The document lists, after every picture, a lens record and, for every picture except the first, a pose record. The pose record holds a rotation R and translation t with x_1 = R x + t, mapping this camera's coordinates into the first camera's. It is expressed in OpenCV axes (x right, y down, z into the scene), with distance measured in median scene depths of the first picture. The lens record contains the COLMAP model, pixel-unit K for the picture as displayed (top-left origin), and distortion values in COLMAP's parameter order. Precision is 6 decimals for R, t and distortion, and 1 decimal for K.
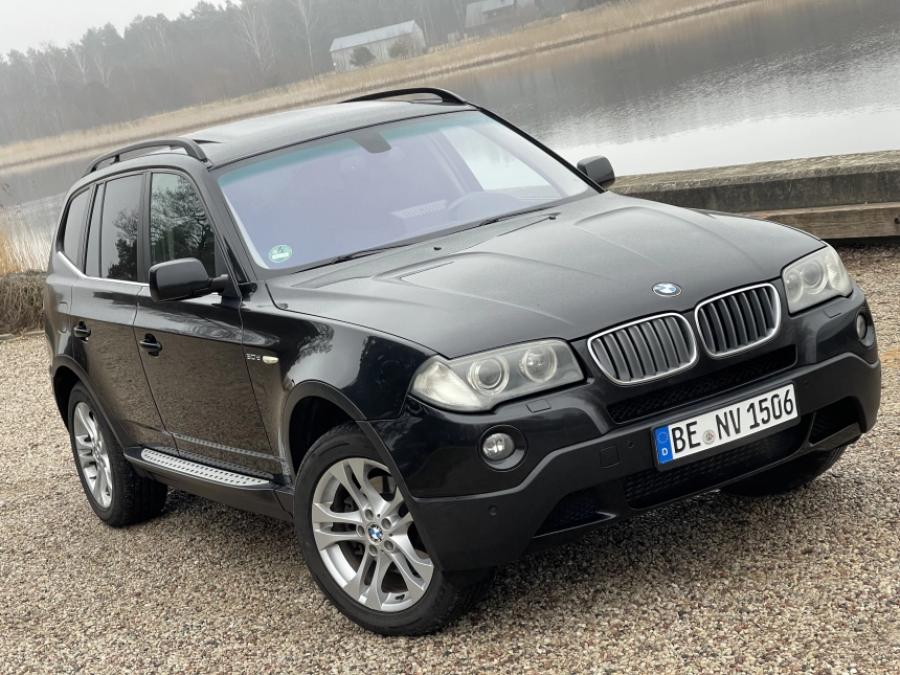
lens RADIAL K [[1668.5, 0, 448.0], [0, 1668.5, 330.8], [0, 0, 1]] dist [0.224561, 0.000000]
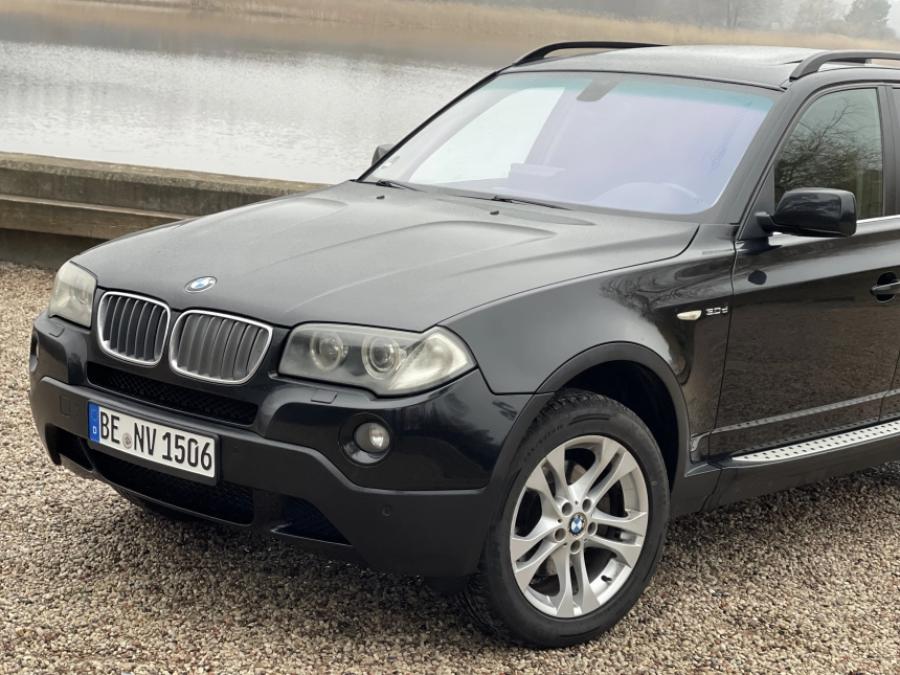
lens RADIAL K [[1668.5, 0, 446.0], [0, 1668.5, 343.9], [0, 0, 1]] dist [0.224561, 0.000000]
pose [[0.315891, 0.374482, -0.871766, 0.916236], [-0.266476, 0.916848, 0.297288, -0.281873], [0.910606, 0.138394, 0.389414, 0.731108]]
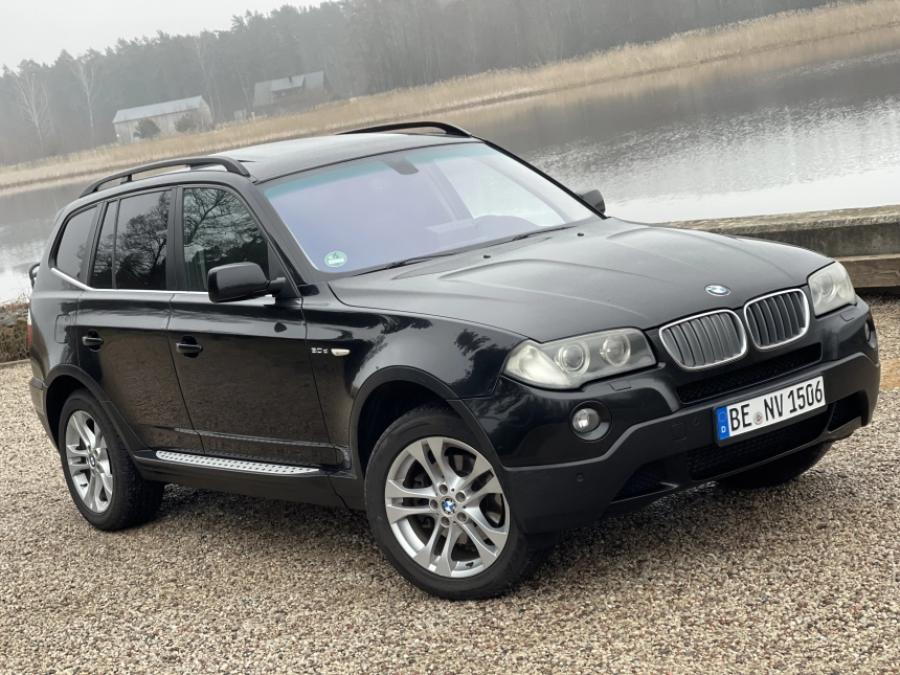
lens RADIAL K [[1668.5, 0, 456.4], [0, 1668.5, 341.0], [0, 0, 1]] dist [0.224561, 0.000000]
pose [[0.990427, 0.023378, 0.136041, -0.188511], [-0.017598, 0.998897, -0.043534, 0.059196], [-0.136909, 0.040724, 0.989746, -0.096836]]
